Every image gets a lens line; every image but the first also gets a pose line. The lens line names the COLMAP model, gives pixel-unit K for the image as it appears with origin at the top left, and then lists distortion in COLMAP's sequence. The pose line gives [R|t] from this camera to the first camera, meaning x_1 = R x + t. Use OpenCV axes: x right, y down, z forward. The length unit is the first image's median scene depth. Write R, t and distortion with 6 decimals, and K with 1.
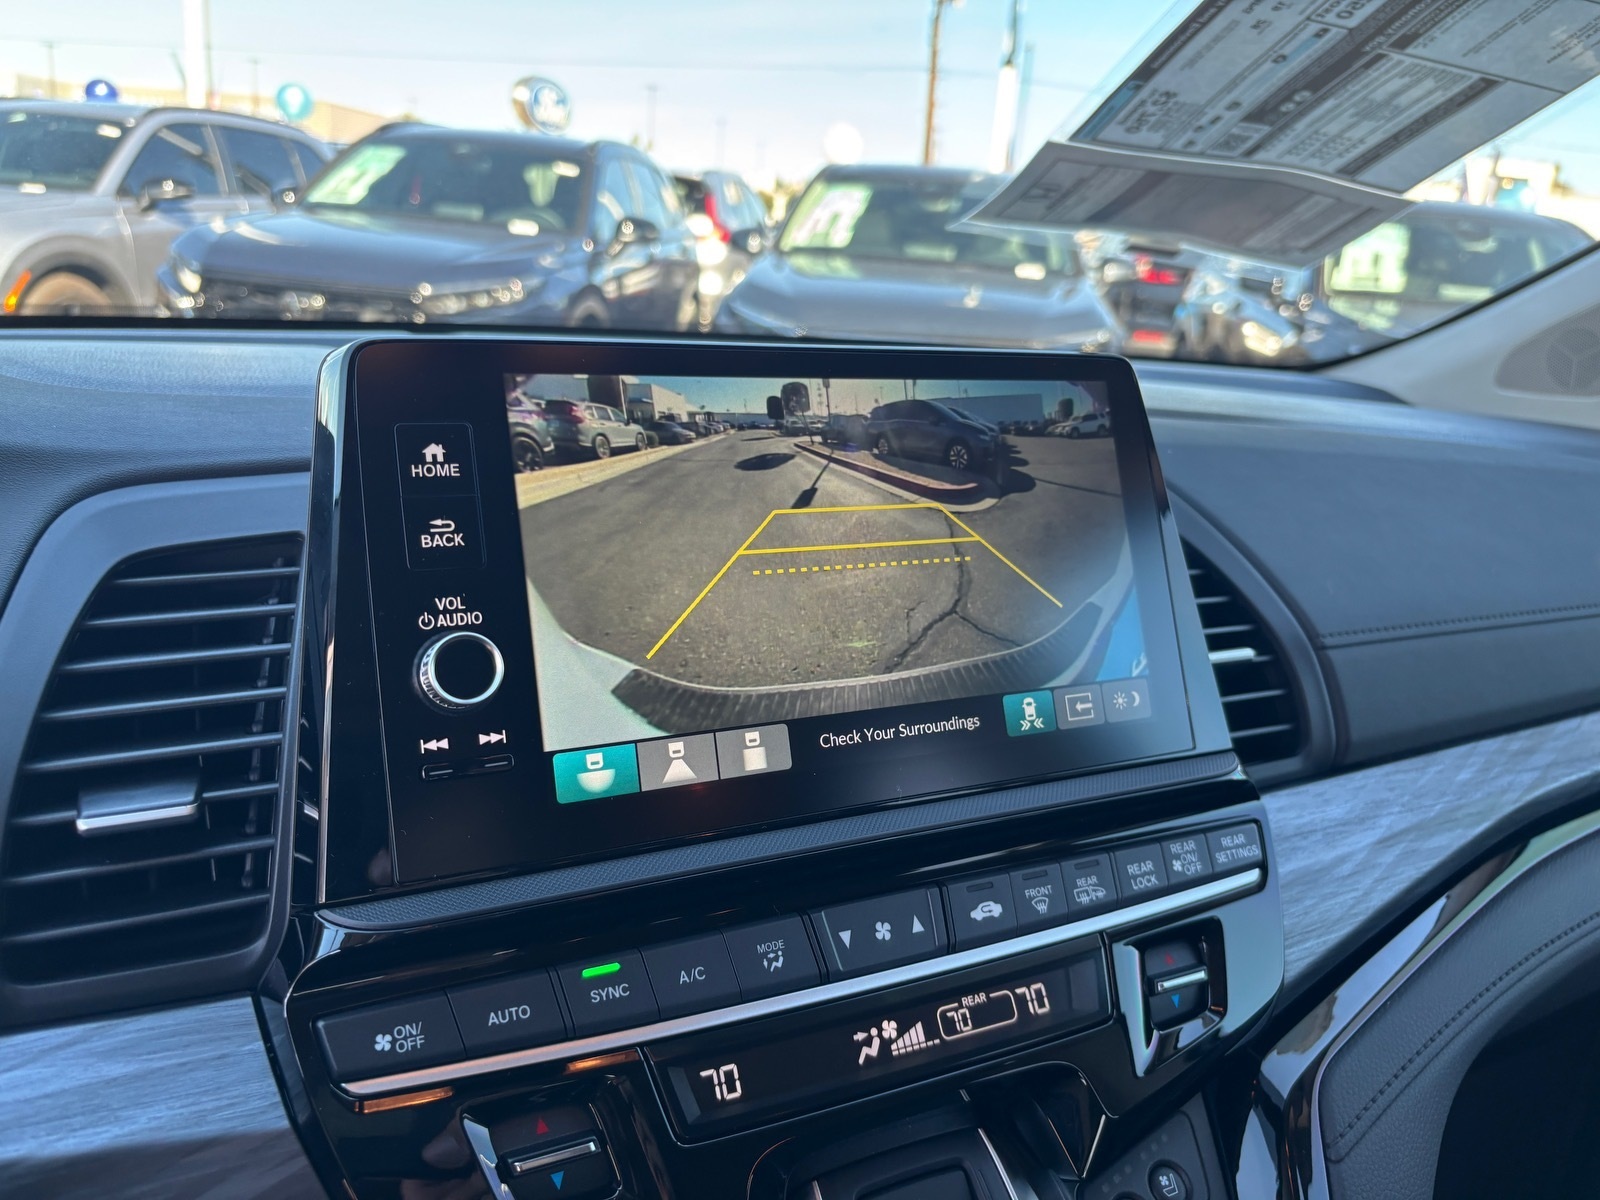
lens RADIAL K [[1219.0, 0, 793.9], [0, 1219.0, 625.5], [0, 0, 1]] dist [0.025828, -0.025984]
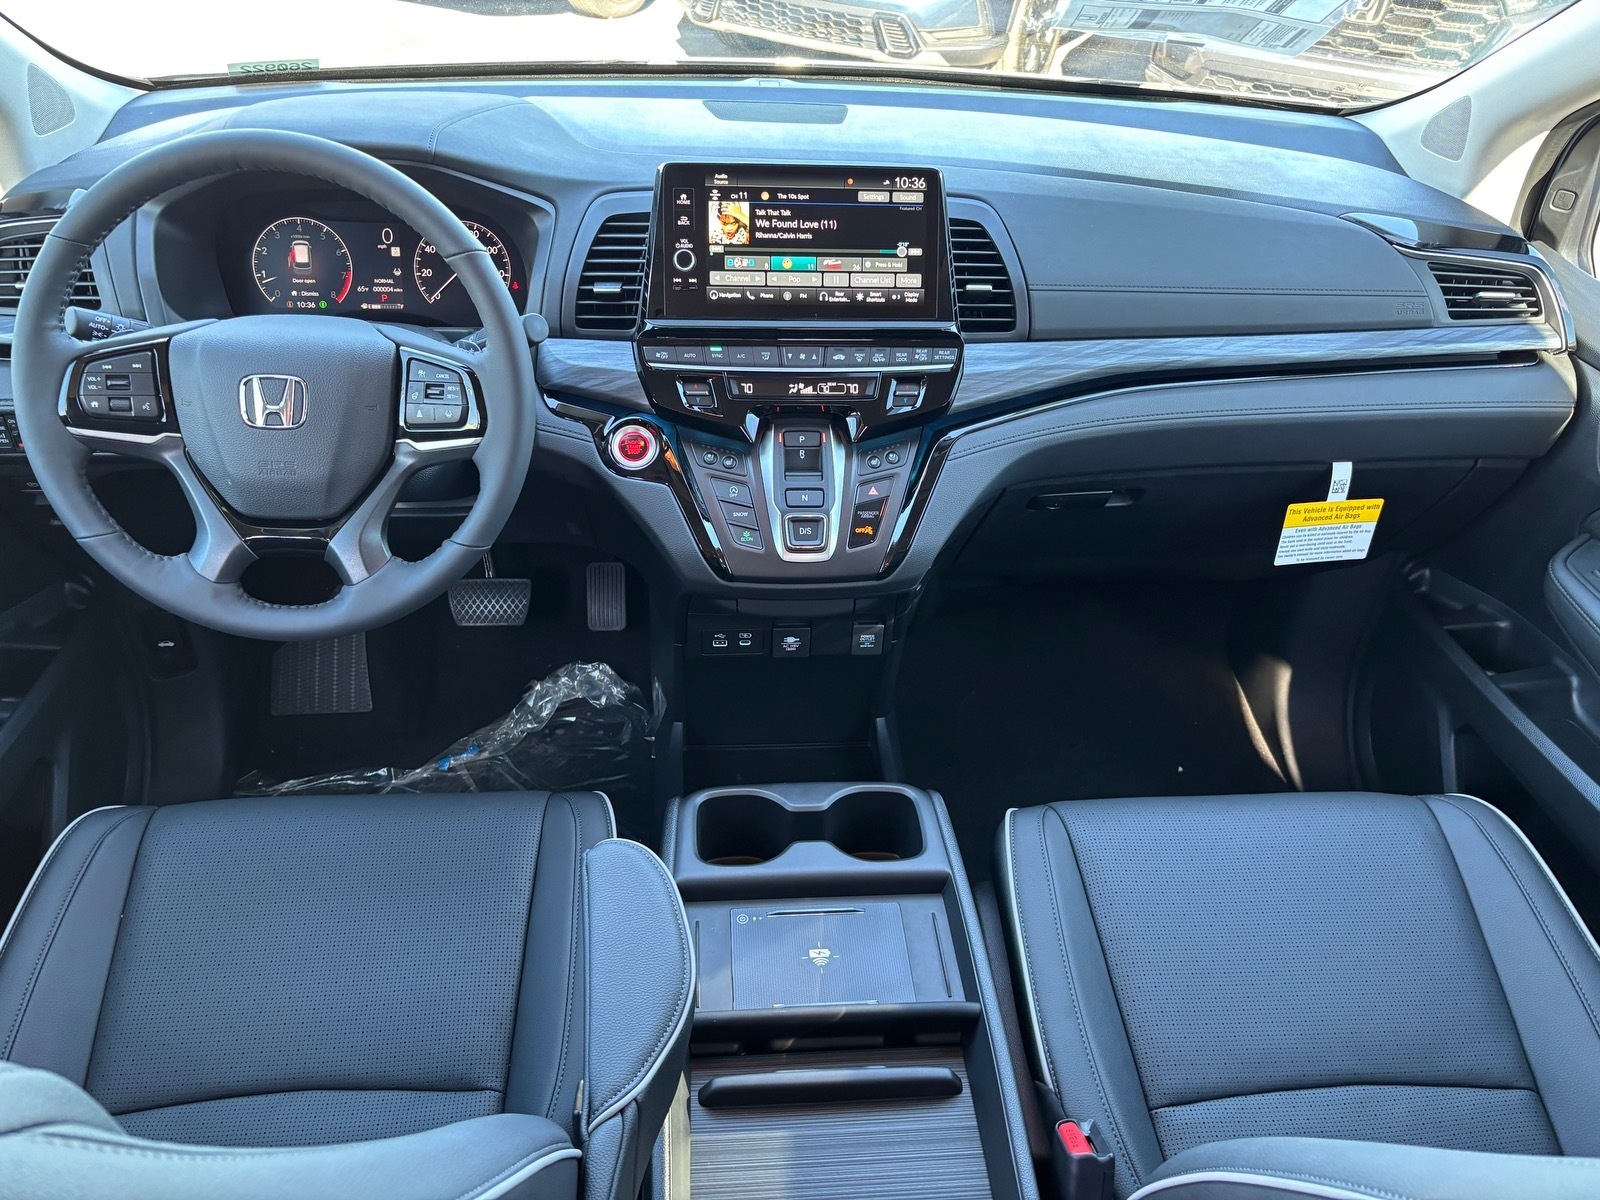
lens RADIAL K [[1219.0, 0, 802.8], [0, 1219.0, 628.4], [0, 0, 1]] dist [0.025828, -0.025984]
pose [[0.925885, 0.206931, -0.316096, 1.260846], [-0.097665, 0.939319, 0.328849, -0.145341], [0.364964, -0.273604, 0.889911, -2.135596]]
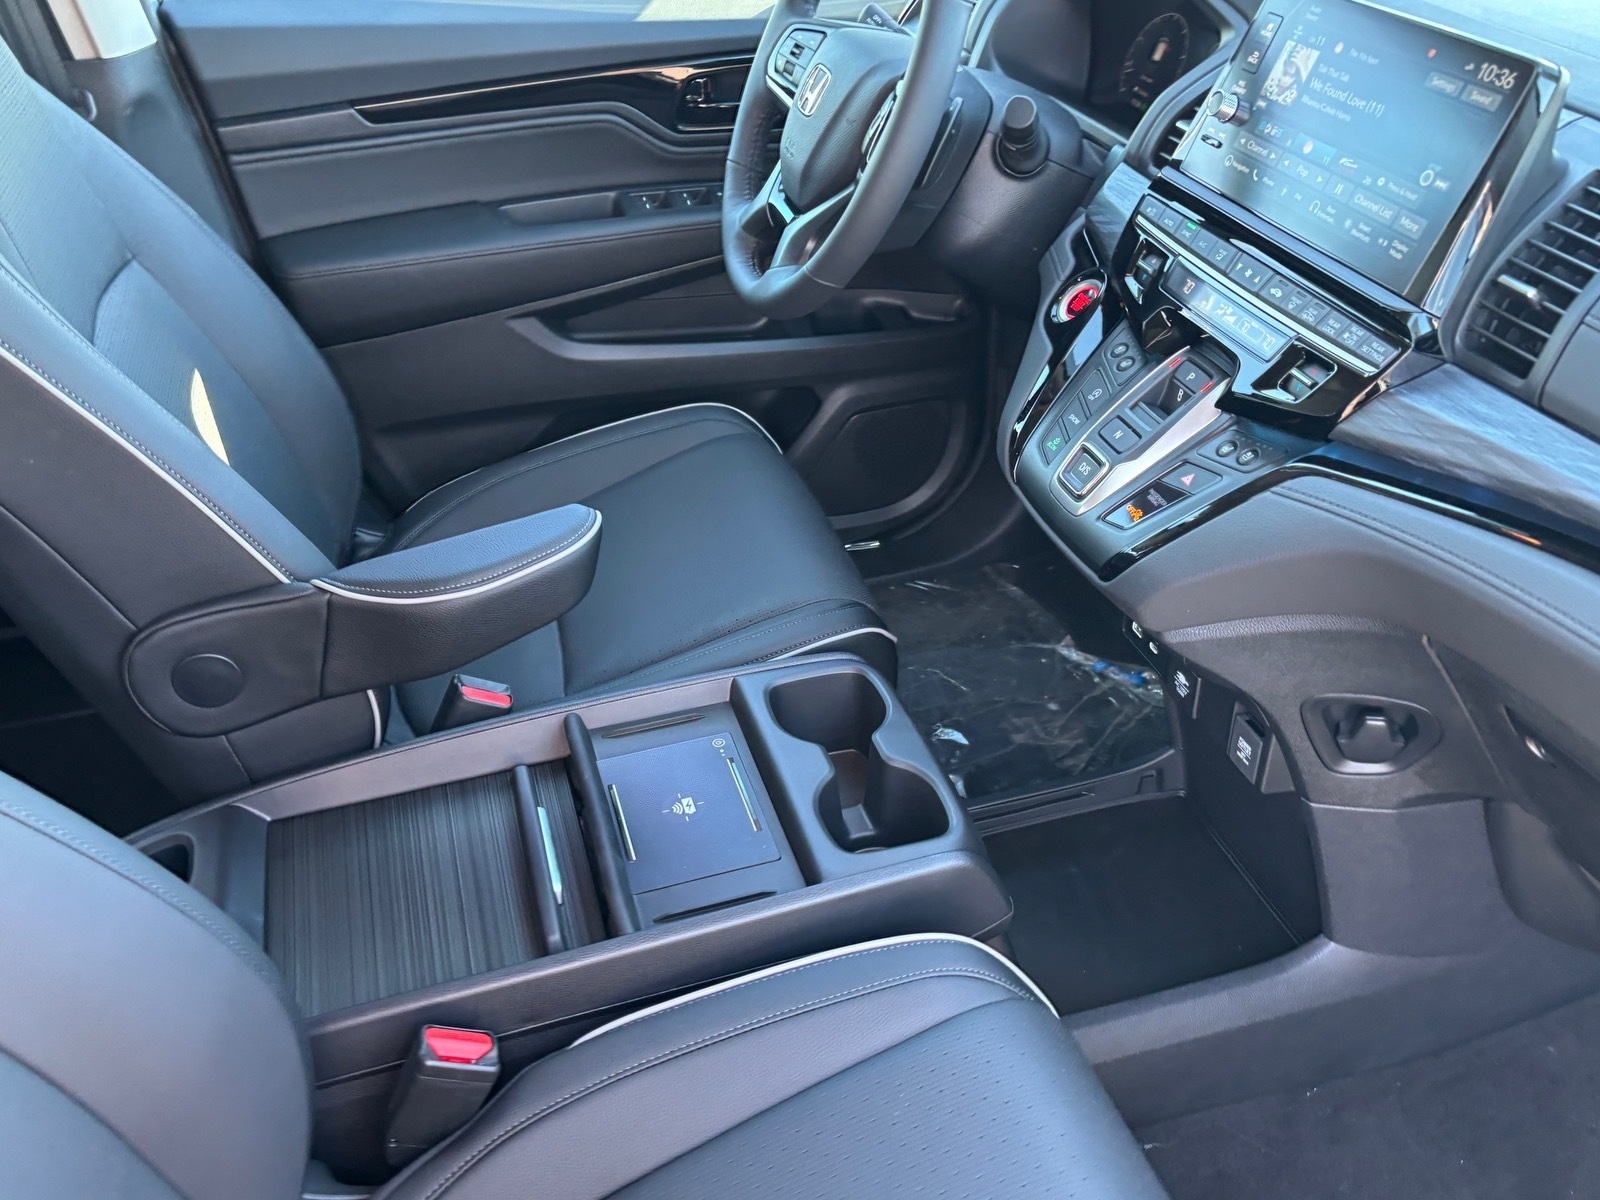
lens RADIAL K [[1381.6, 0, 790.0], [0, 1381.6, 601.0], [0, 0, 1]] dist [0.002832, 0.022168]
pose [[-0.182562, 0.508428, -0.841530, 2.744493], [-0.277594, 0.794436, 0.540196, -0.432776], [0.943193, 0.332223, -0.003897, 0.381833]]
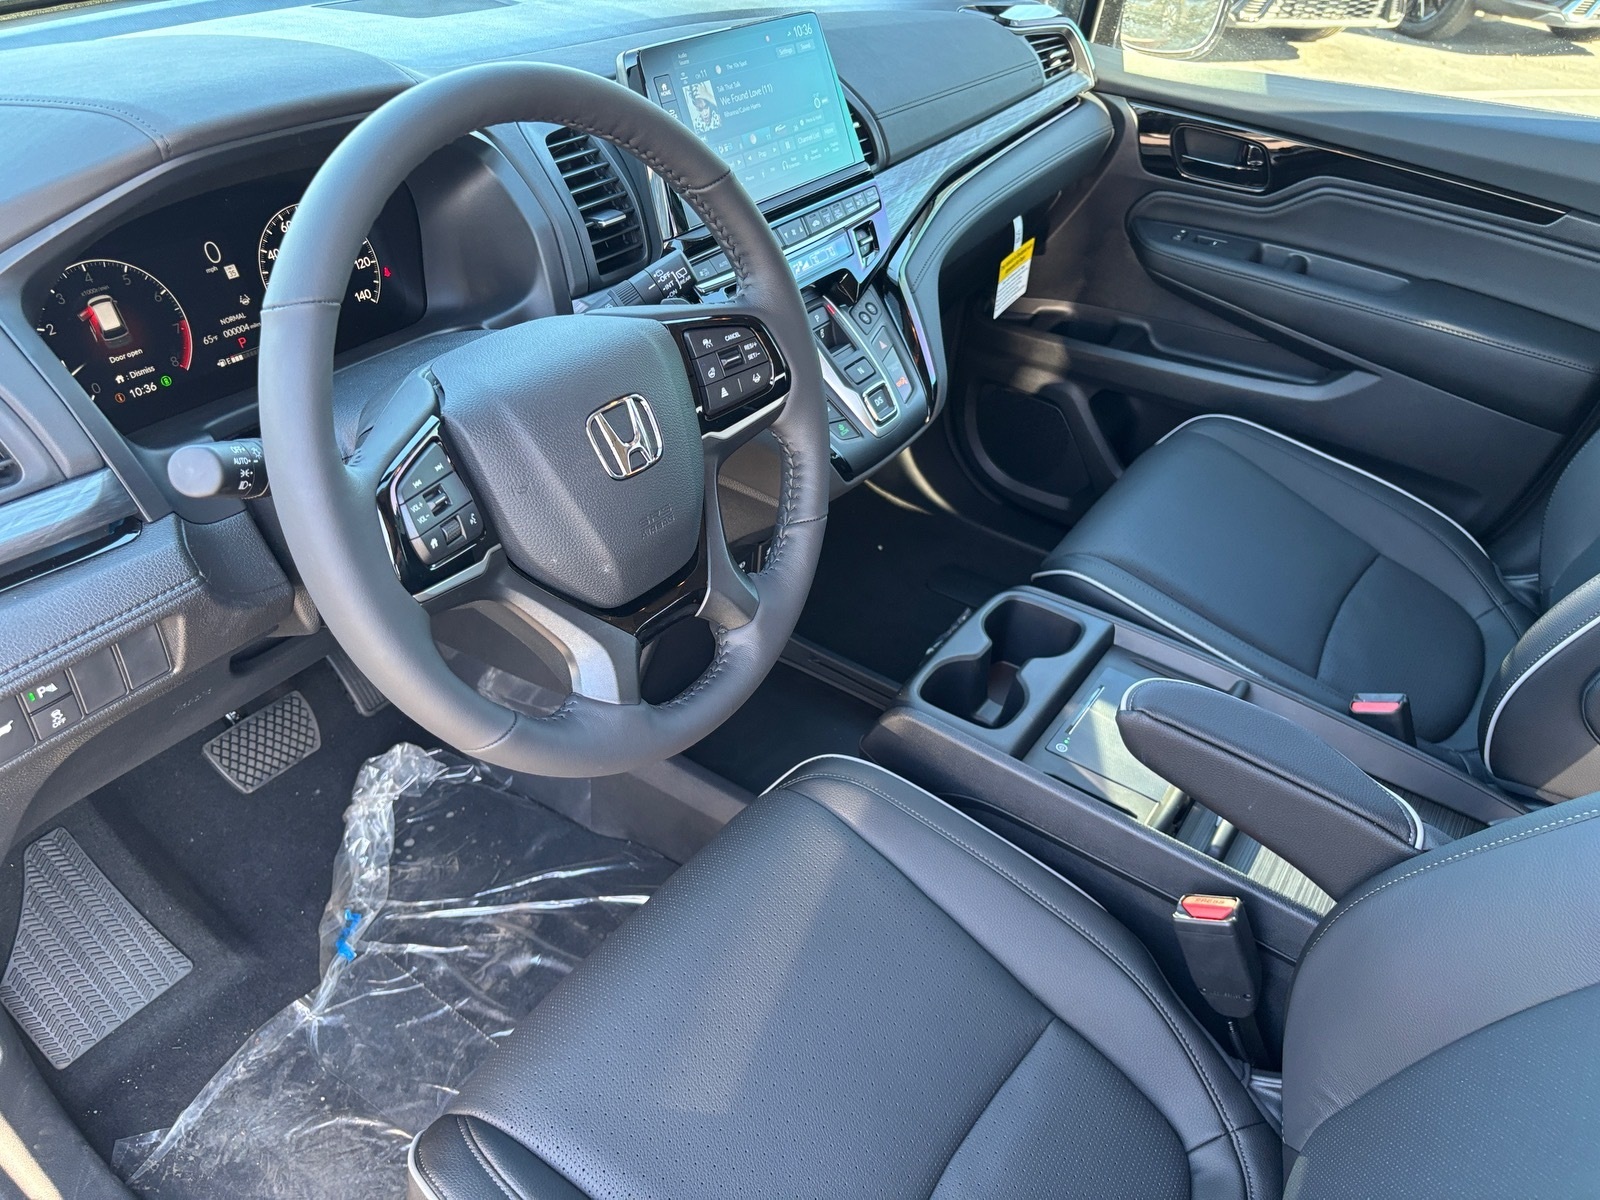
lens RADIAL K [[1219.0, 0, 812.8], [0, 1219.0, 604.6], [0, 0, 1]] dist [0.025828, -0.025984]
pose [[0.863710, -0.290501, 0.411843, -1.431228], [0.123245, 0.914098, 0.386309, -0.081025], [-0.488688, -0.282901, 0.825319, -1.854805]]
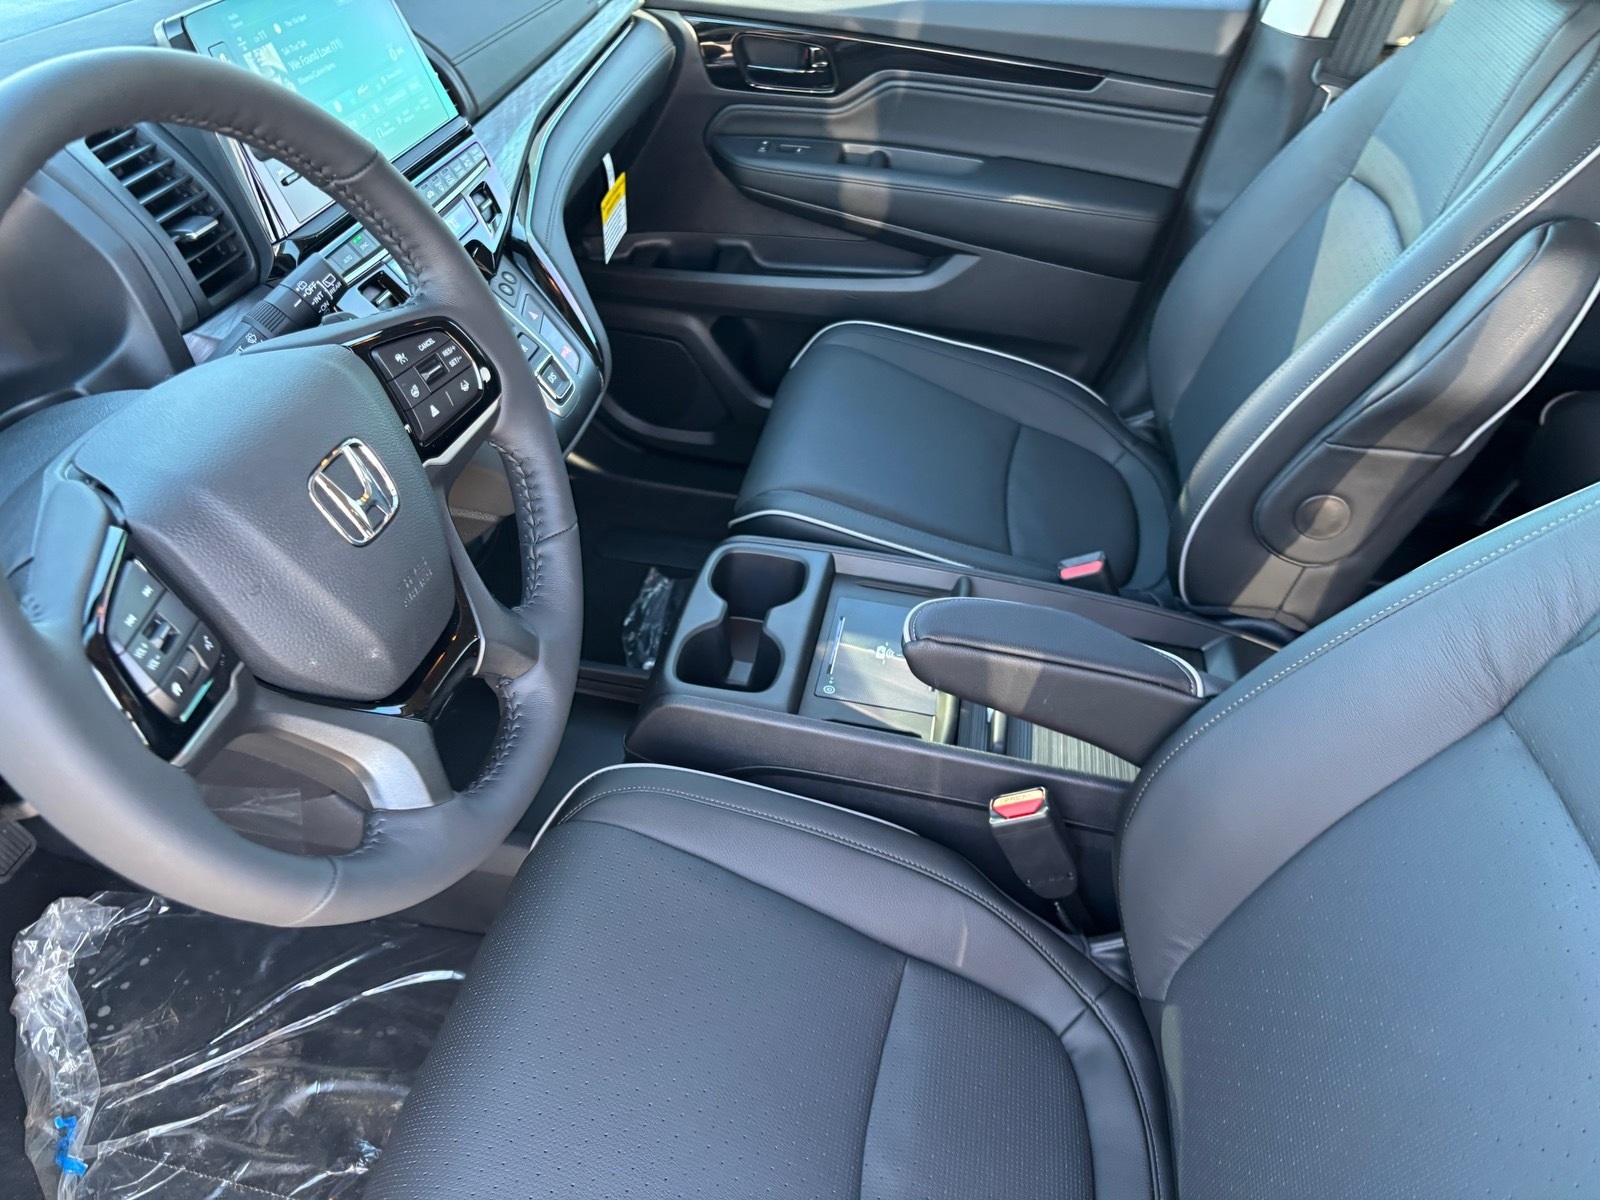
lens RADIAL K [[1219.0, 0, 808.1], [0, 1219.0, 608.5], [0, 0, 1]] dist [0.025828, -0.025984]
pose [[0.594298, -0.508233, 0.623305, -1.534624], [0.210463, 0.846291, 0.489384, -0.142342], [-0.776218, -0.159657, 0.609914, -1.479480]]
